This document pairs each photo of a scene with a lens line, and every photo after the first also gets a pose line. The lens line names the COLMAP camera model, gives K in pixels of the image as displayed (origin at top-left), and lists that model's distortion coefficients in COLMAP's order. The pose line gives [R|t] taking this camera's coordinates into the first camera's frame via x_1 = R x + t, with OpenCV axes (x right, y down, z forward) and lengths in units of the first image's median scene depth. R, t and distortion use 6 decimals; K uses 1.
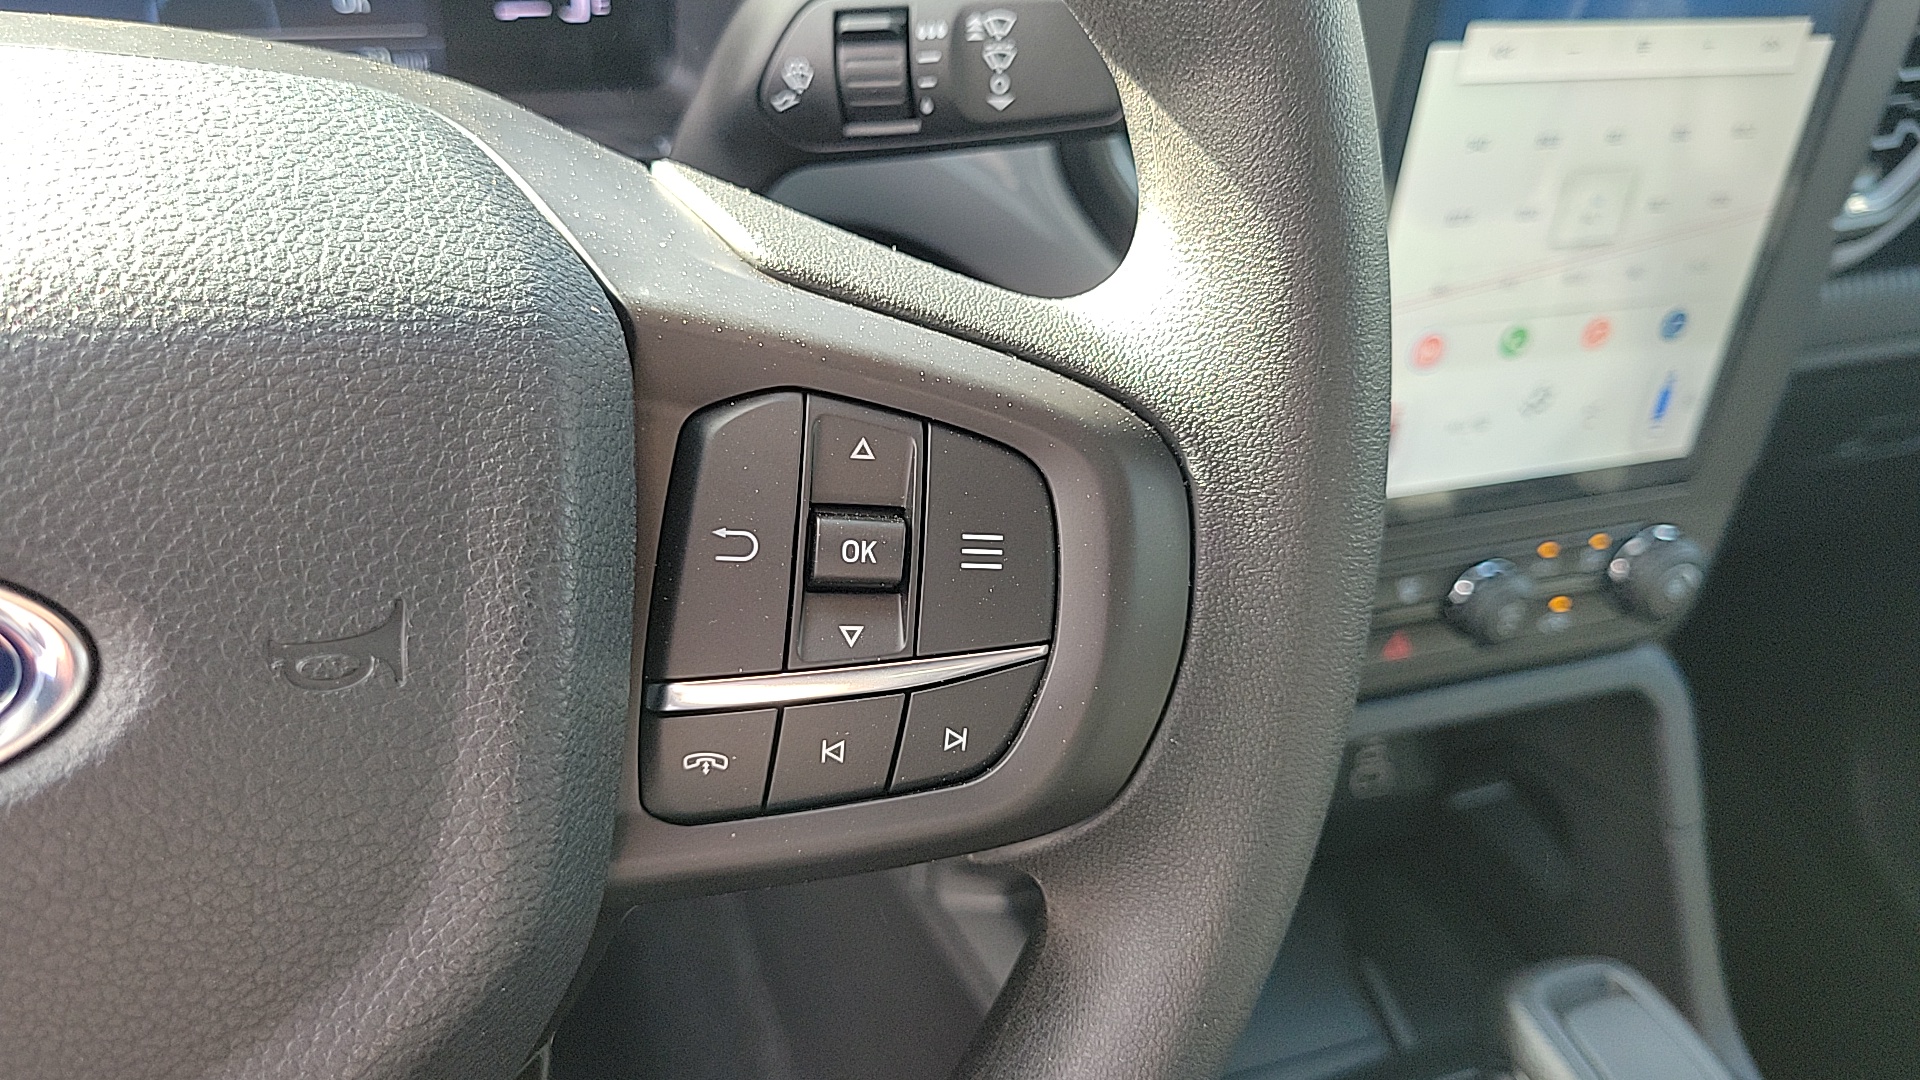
lens RADIAL K [[1527.1, 0, 950.2], [0, 1527.1, 539.4], [0, 0, 1]] dist [0.005743, 0.004276]
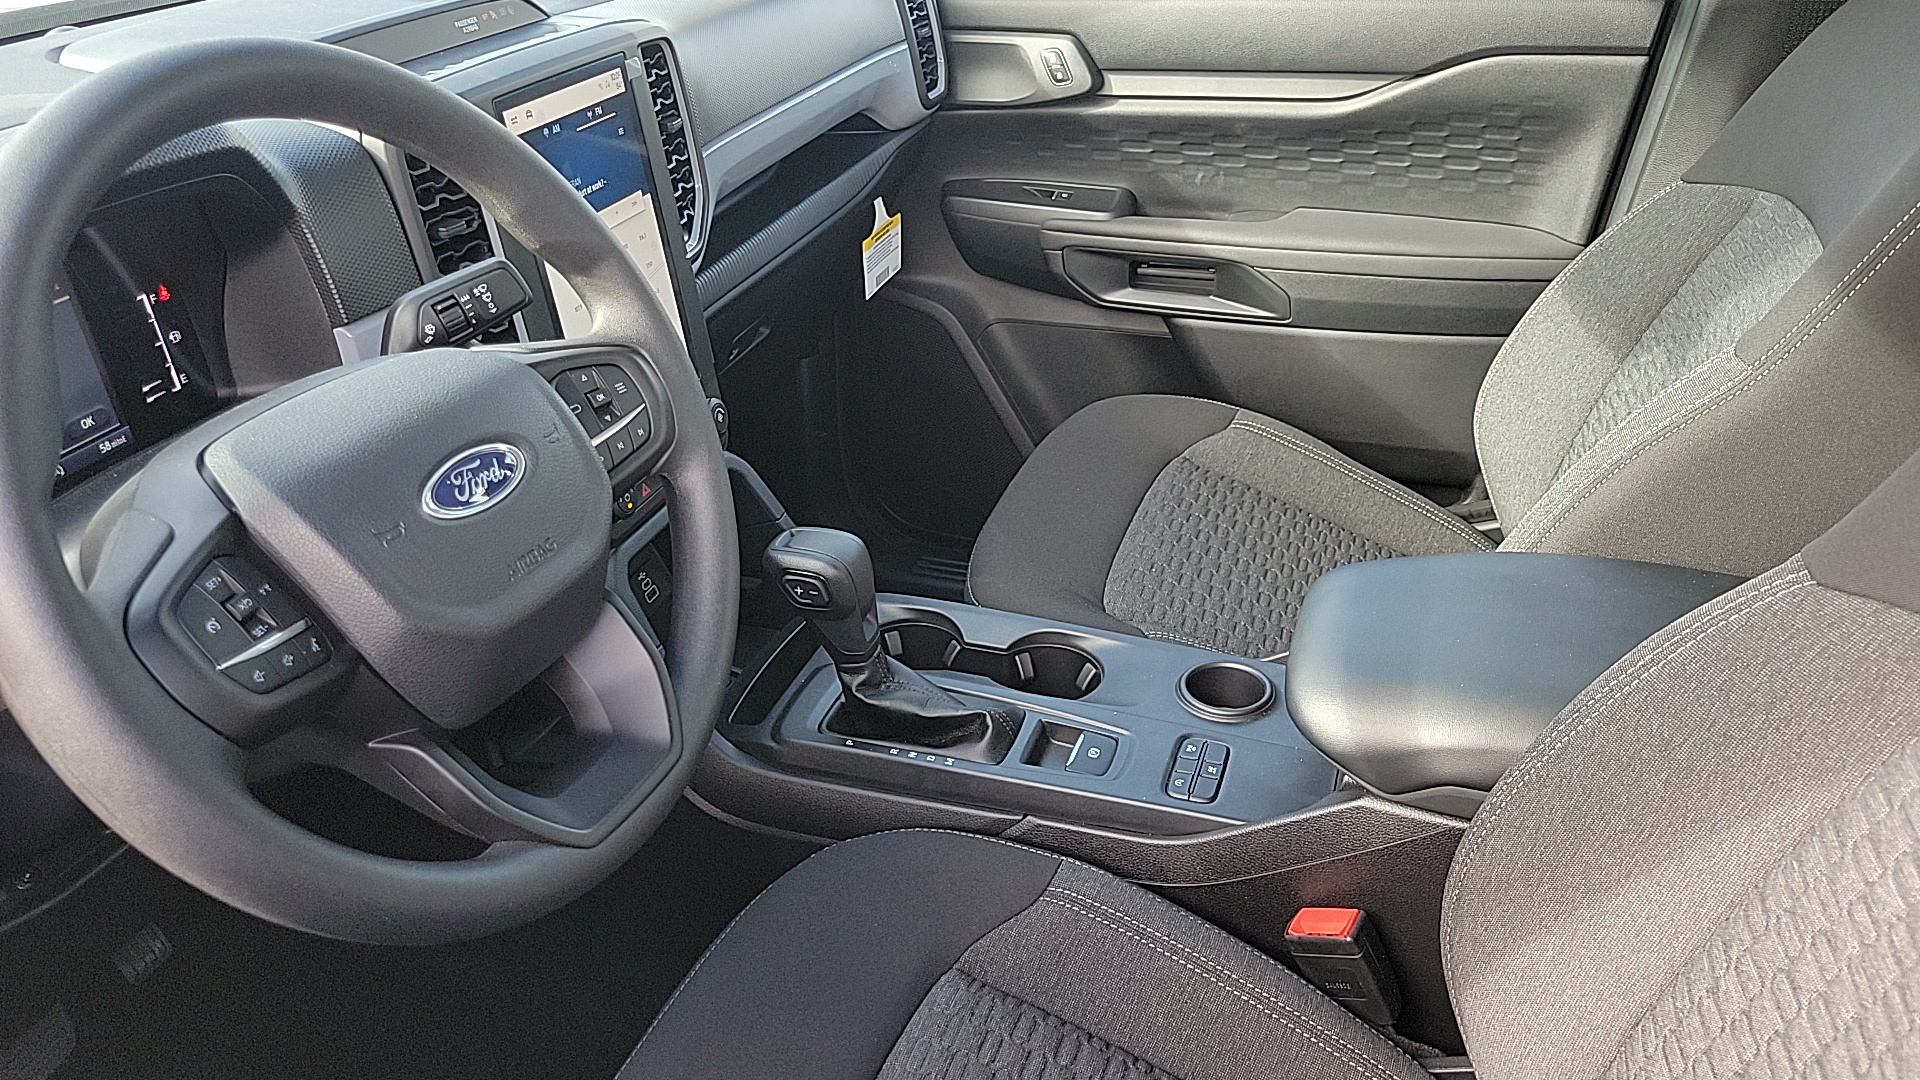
lens RADIAL K [[1438.0, 0, 950.4], [0, 1438.0, 523.3], [0, 0, 1]] dist [0.025737, 0.001371]
pose [[0.638523, -0.479765, 0.601759, -1.320347], [0.543831, 0.834537, 0.088296, 0.311855], [-0.544551, 0.270877, 0.793782, -1.673073]]
